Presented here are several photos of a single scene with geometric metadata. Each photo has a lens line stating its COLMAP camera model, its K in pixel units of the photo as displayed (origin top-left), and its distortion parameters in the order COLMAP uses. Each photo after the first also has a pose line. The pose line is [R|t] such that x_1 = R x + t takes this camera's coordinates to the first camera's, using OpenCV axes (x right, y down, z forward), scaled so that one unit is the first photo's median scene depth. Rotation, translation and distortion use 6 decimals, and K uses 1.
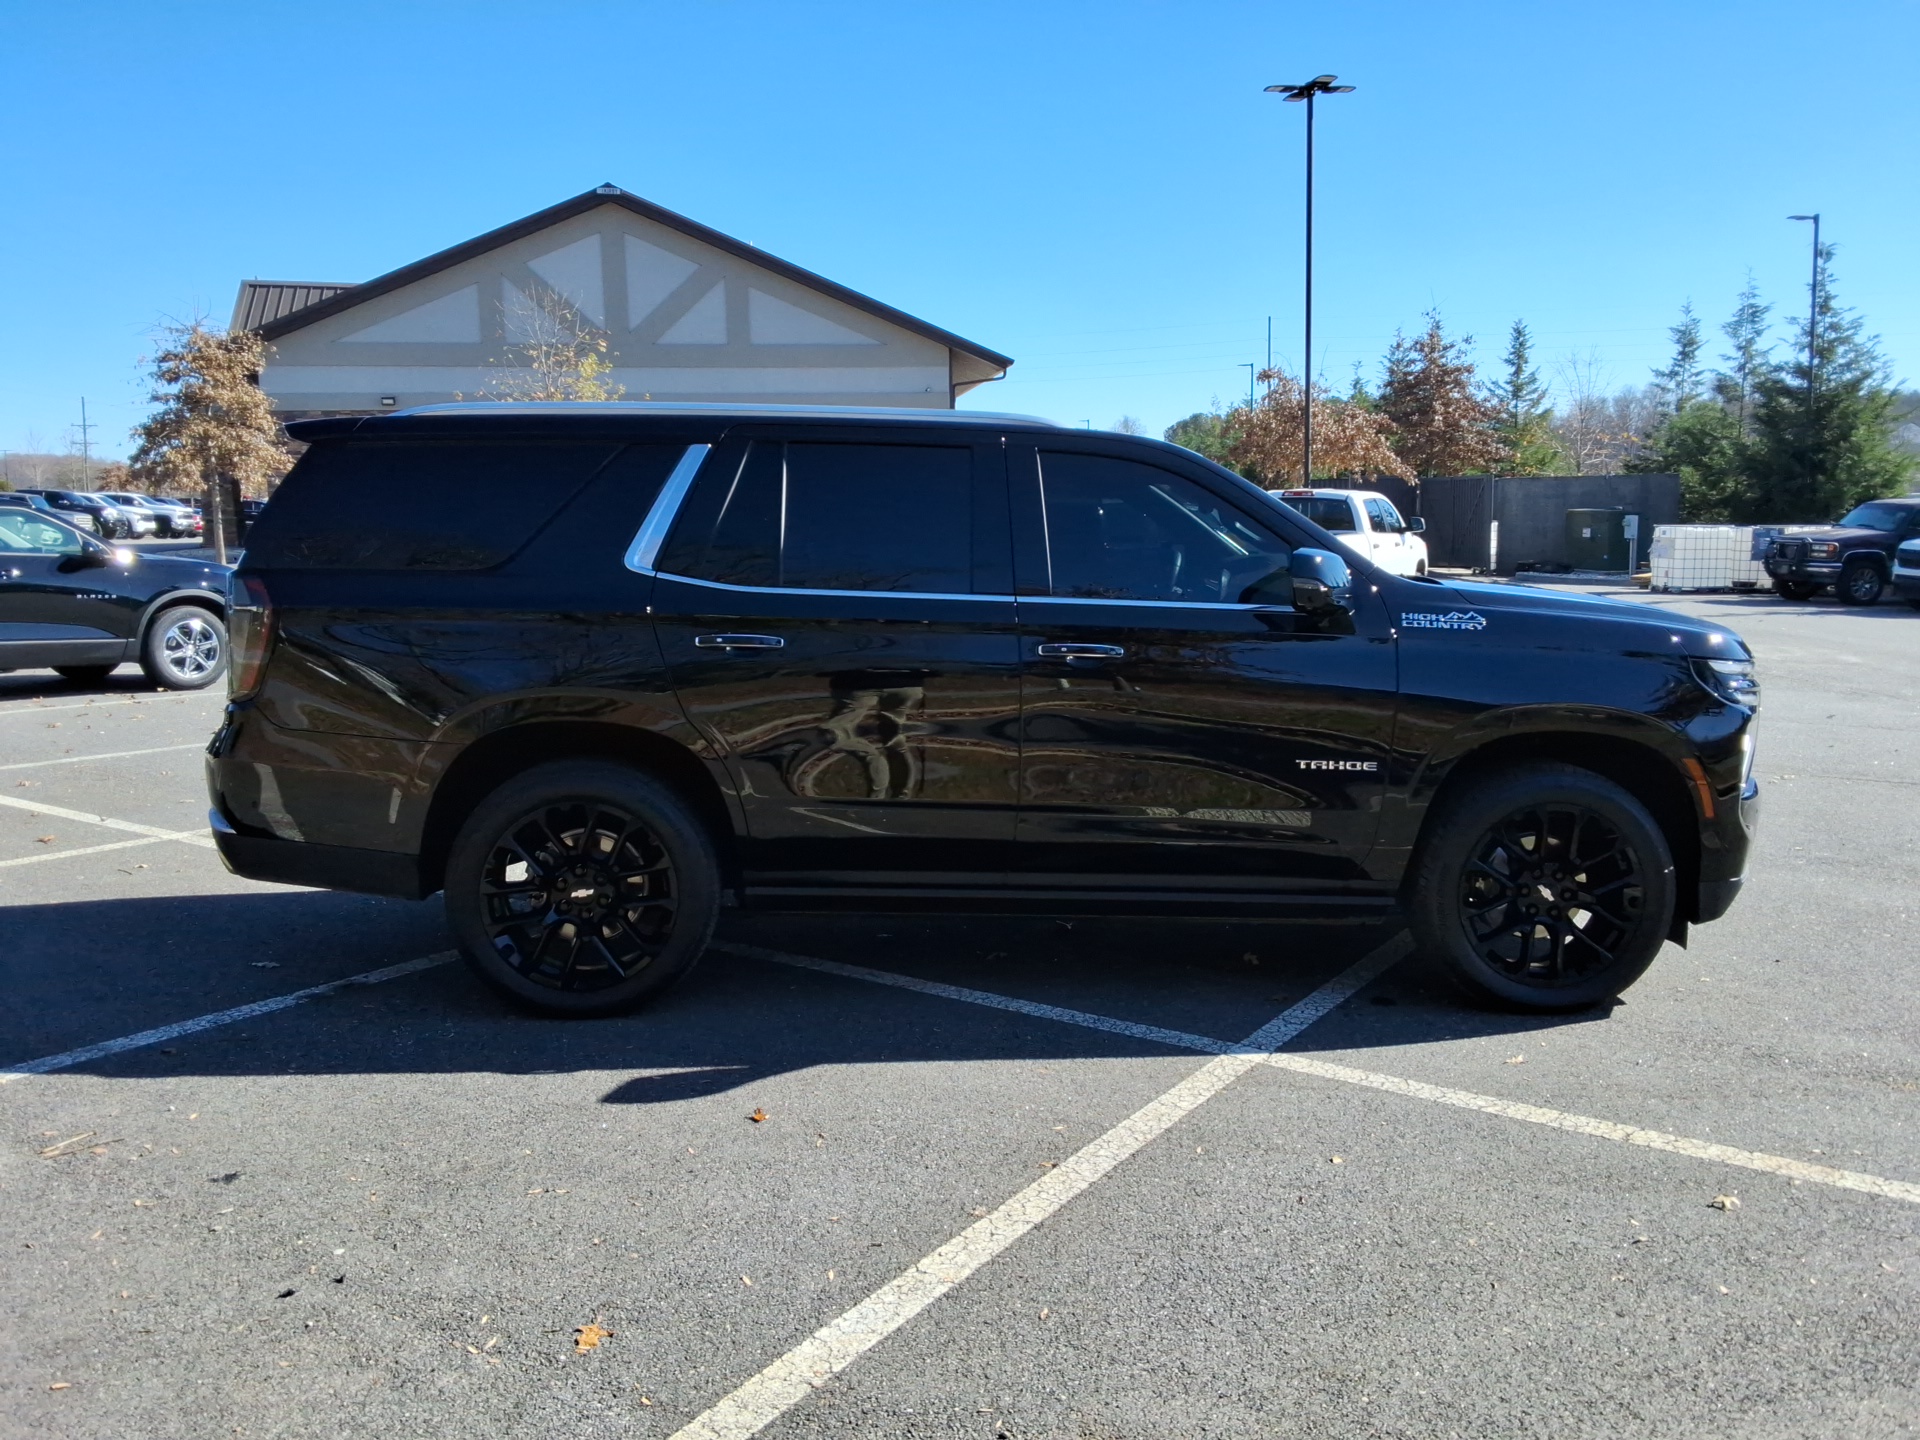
lens RADIAL K [[1545.2, 0, 957.3], [0, 1545.2, 702.8], [0, 0, 1]] dist [0.070995, -0.111360]
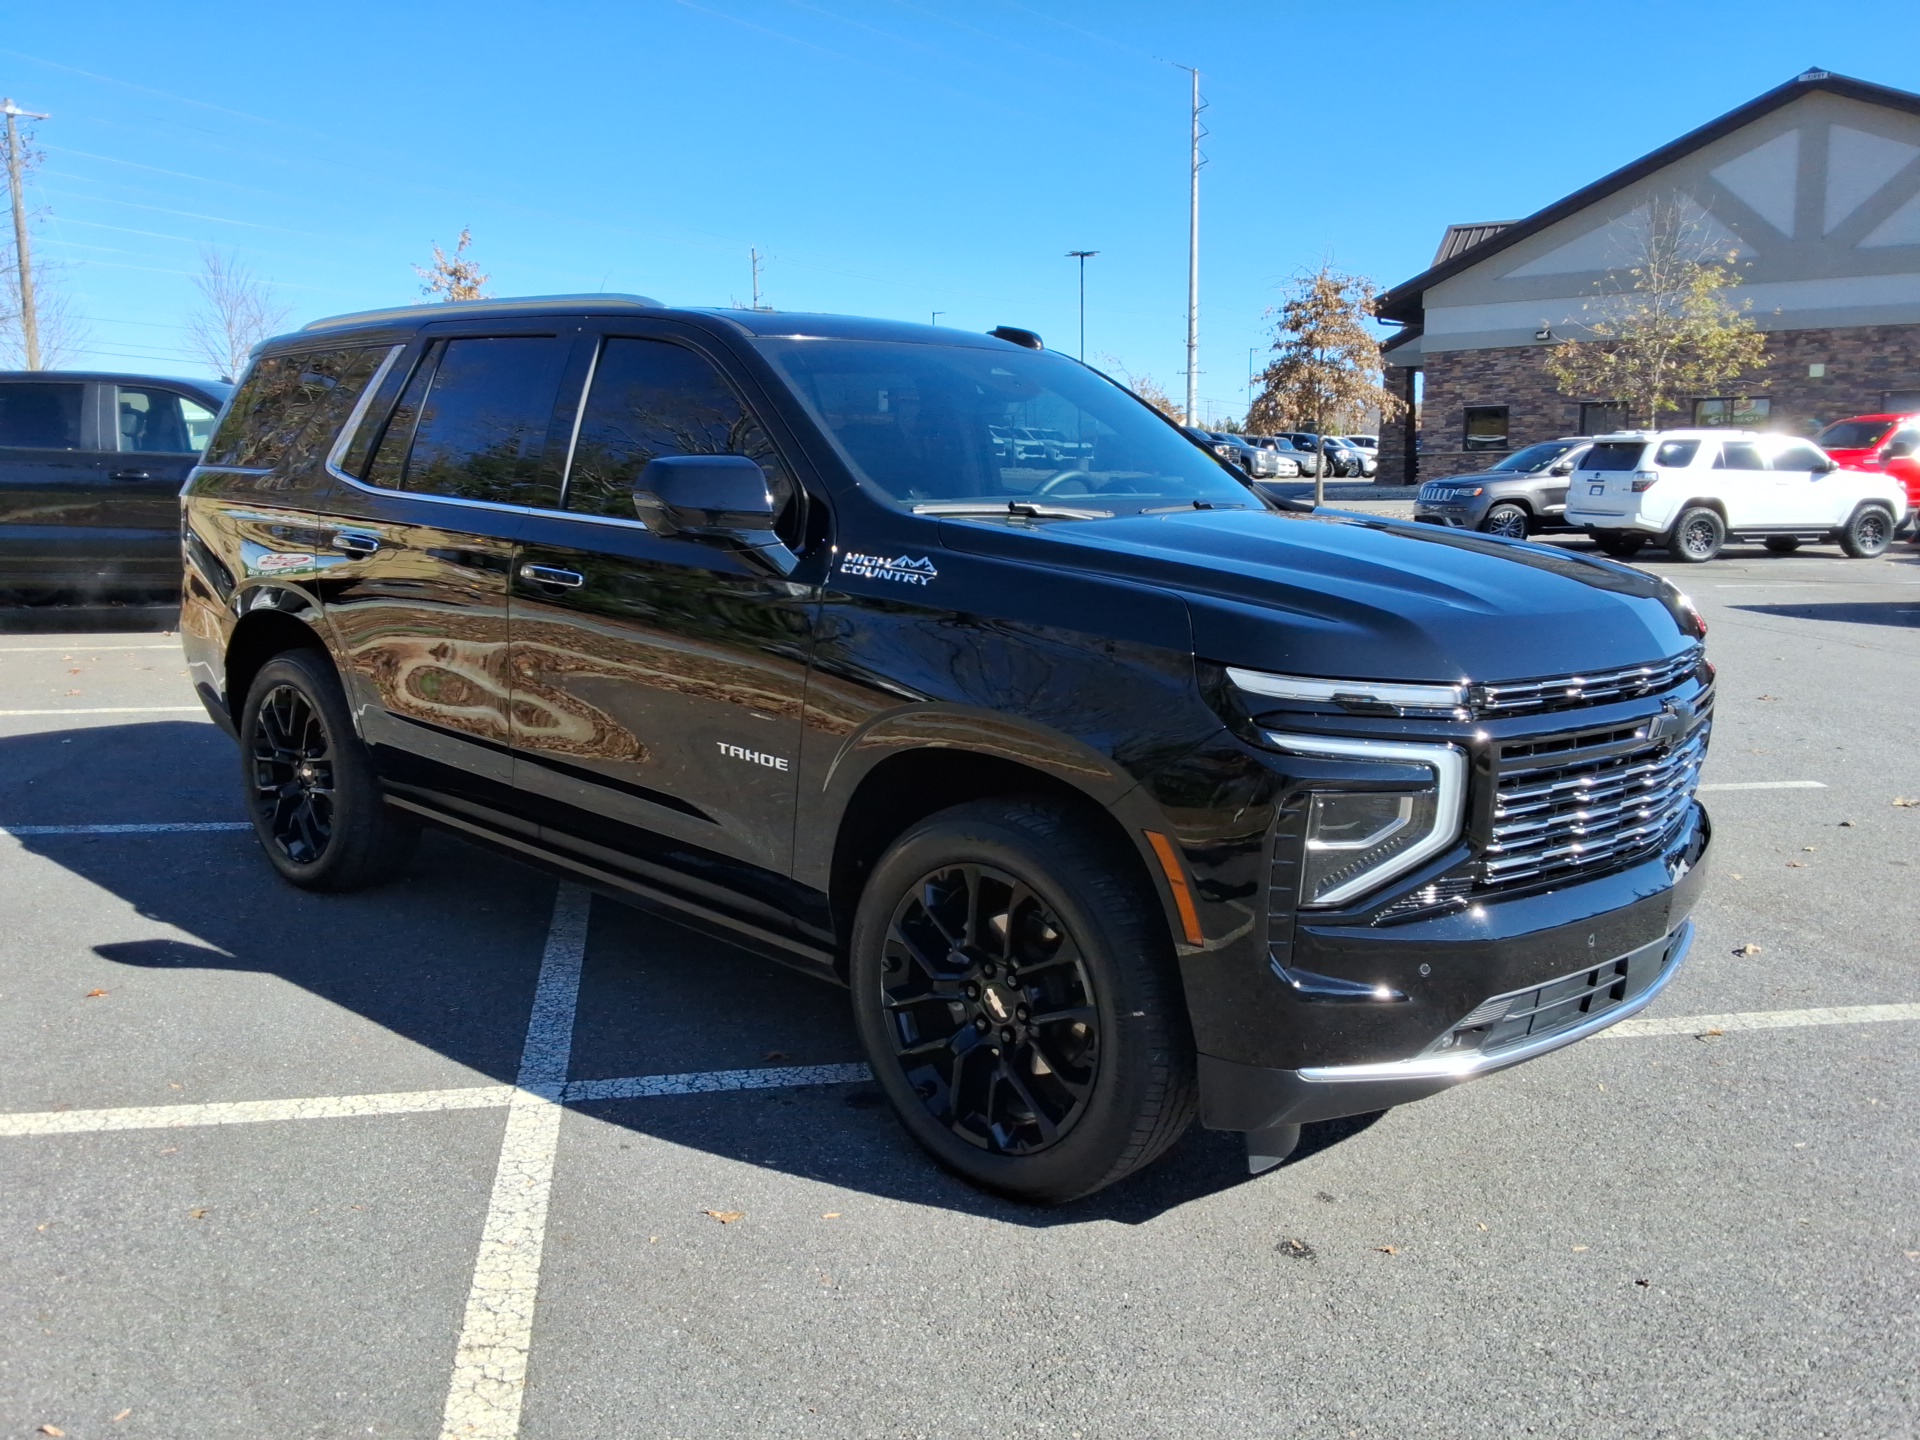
lens RADIAL K [[1524.6, 0, 970.3], [0, 1524.6, 701.4], [0, 0, 1]] dist [0.115147, -0.185007]
pose [[0.695214, 0.115219, -0.709509, 0.131555], [-0.088909, 0.993273, 0.074182, -0.007685], [0.713284, 0.011509, 0.700781, 0.089915]]
